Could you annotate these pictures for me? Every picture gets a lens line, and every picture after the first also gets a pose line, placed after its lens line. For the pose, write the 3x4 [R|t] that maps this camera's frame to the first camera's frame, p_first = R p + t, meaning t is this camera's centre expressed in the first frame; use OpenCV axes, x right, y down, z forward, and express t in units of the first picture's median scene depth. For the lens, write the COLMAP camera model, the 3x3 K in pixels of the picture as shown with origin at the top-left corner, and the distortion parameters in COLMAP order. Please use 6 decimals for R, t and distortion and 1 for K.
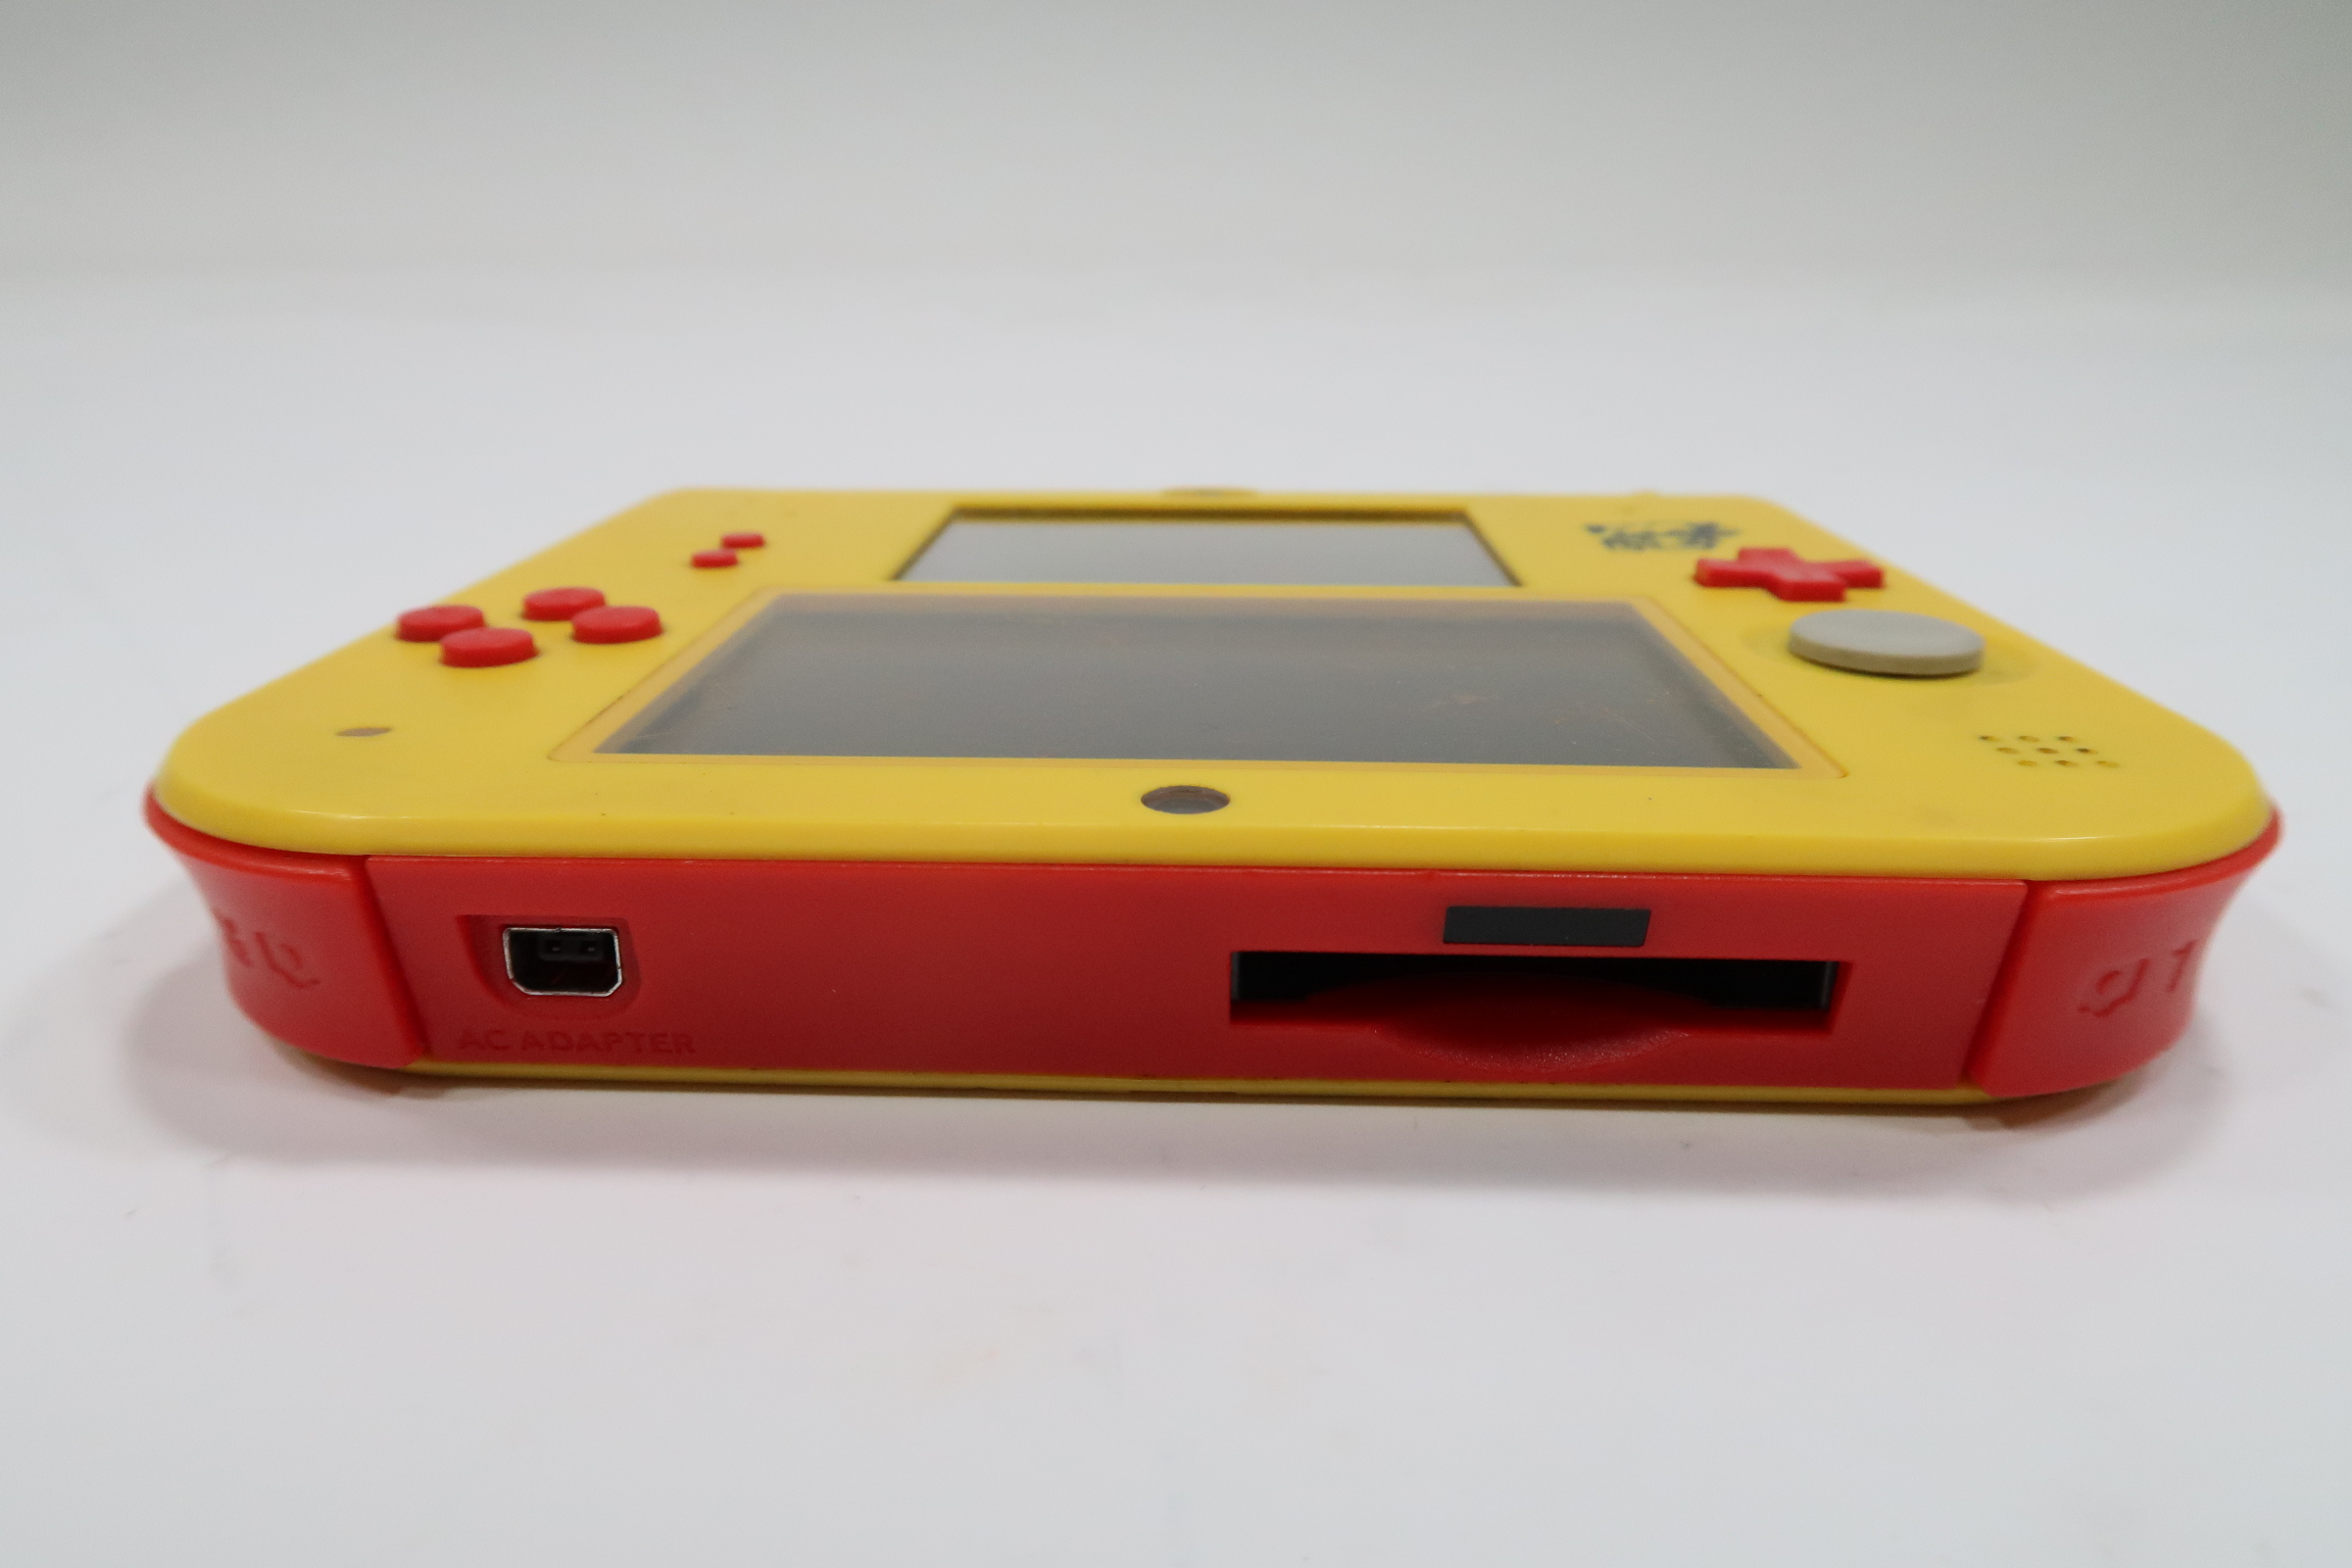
lens RADIAL K [[1606.2, 0, 1176.0], [0, 1606.2, 784.0], [0, 0, 1]] dist [-0.029662, 0.003291]
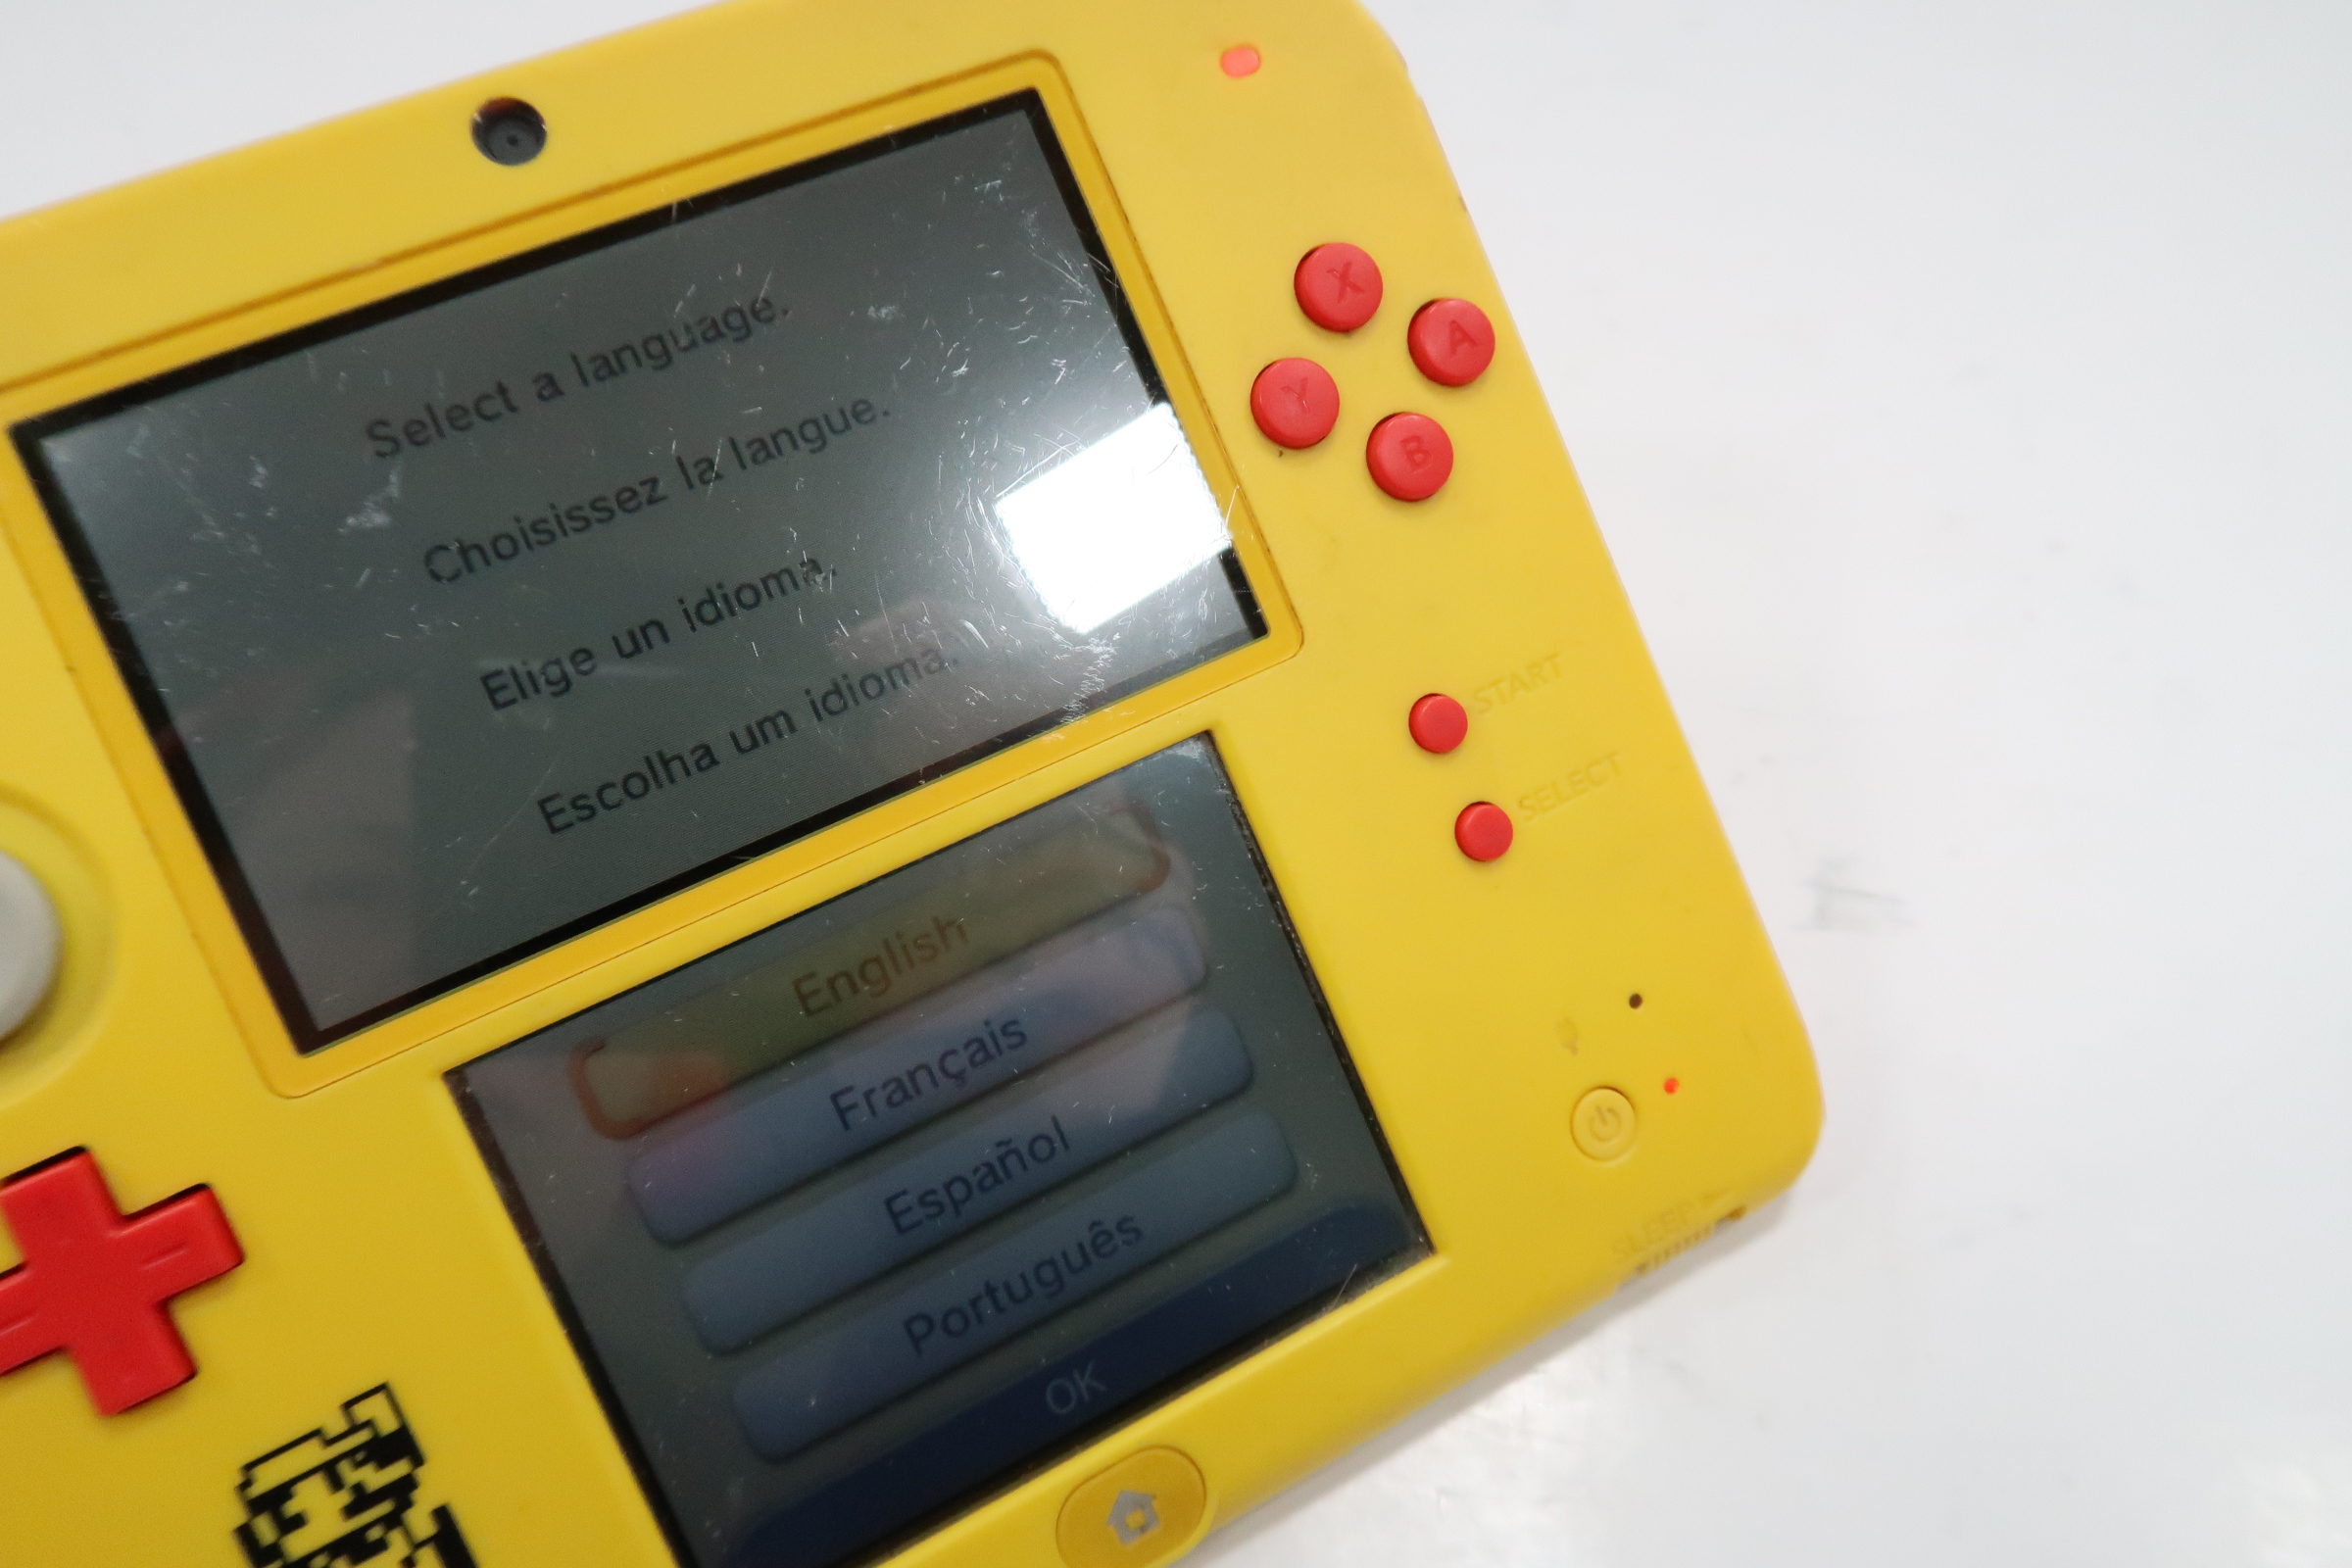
lens RADIAL K [[1606.2, 0, 1176.0], [0, 1606.2, 784.0], [0, 0, 1]] dist [-0.029662, 0.003291]
pose [[-0.866717, 0.430891, -0.251265, 0.064159], [-0.386468, -0.261634, 0.884415, -1.054336], [0.315347, 0.863644, 0.393288, 0.834006]]
